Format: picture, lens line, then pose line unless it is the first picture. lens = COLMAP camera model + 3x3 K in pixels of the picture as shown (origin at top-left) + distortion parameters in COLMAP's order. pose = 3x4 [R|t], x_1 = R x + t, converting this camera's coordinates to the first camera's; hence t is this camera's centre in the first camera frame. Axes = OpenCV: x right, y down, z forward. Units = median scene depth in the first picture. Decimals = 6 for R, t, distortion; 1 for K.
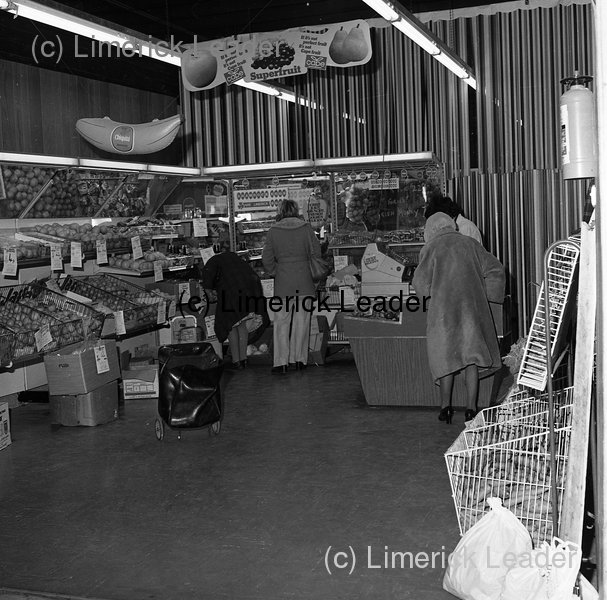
lens RADIAL K [[876.6, 0, 305.4], [0, 876.6, 284.1], [0, 0, 1]] dist [0.016733, 0.023465]
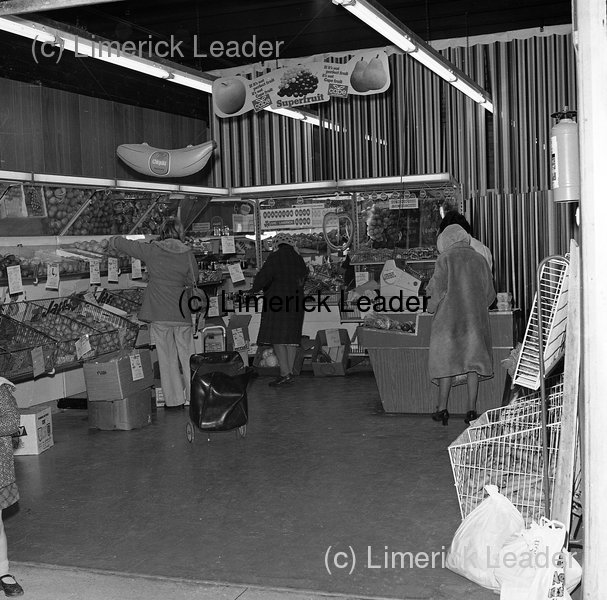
lens RADIAL K [[932.9, 0, 303.5], [0, 932.9, 300.0], [0, 0, 1]] dist [0.007905, 0.077226]
pose [[0.999459, 0.004909, -0.032535, 0.007531], [-0.005149, 0.999960, -0.007322, 0.010153], [0.032498, 0.007486, 0.999444, -0.123622]]
